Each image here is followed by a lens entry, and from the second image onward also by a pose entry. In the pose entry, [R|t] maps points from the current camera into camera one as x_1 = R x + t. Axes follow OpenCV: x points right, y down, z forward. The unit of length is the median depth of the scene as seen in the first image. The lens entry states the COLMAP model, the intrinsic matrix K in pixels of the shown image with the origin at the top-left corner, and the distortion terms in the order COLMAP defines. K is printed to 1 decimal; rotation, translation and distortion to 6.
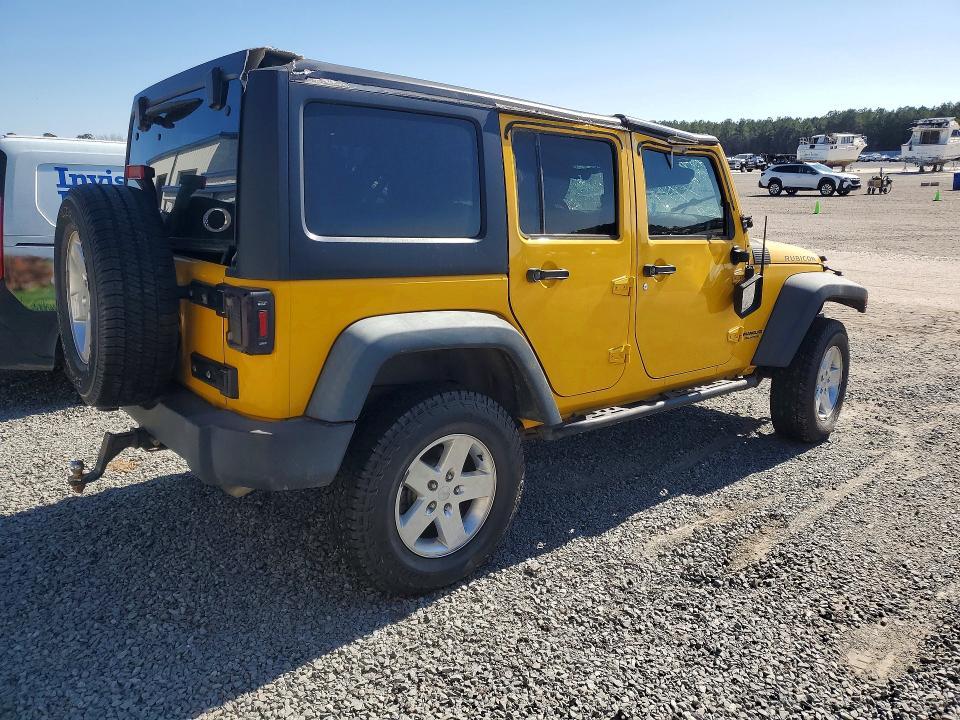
lens RADIAL K [[735.9, 0, 480.0], [0, 735.9, 360.0], [0, 0, 1]] dist [0.083302, -0.137713]
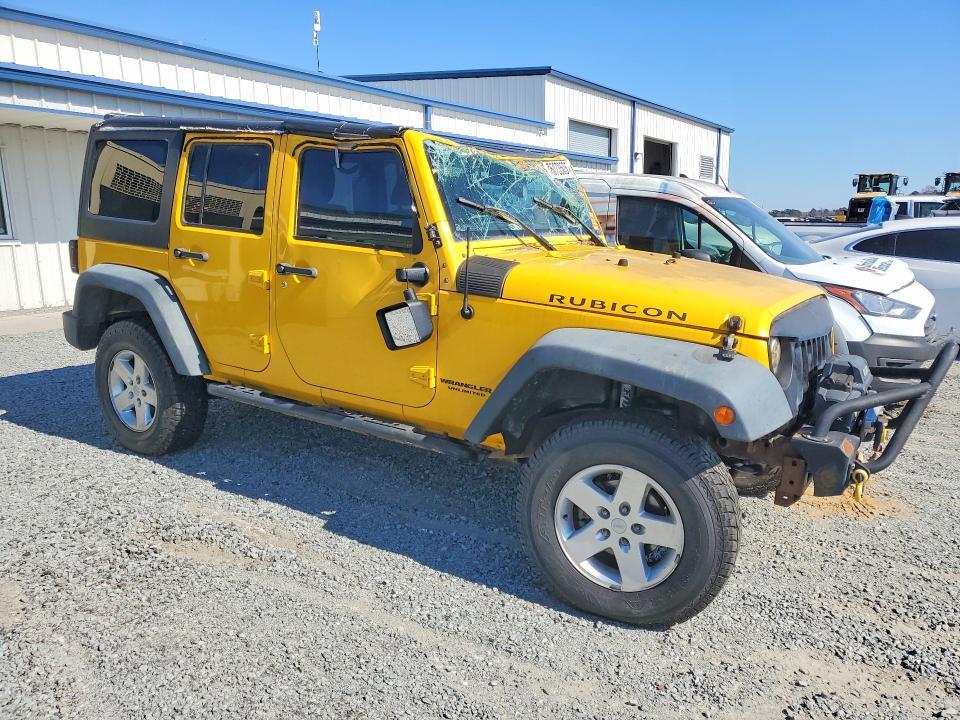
lens RADIAL K [[735.9, 0, 480.0], [0, 735.9, 360.0], [0, 0, 1]] dist [0.083302, -0.137713]
pose [[0.286859, 0.213414, -0.933899, 1.732845], [-0.209406, 0.965263, 0.156260, -0.295007], [0.934805, 0.150739, 0.321584, 1.281248]]
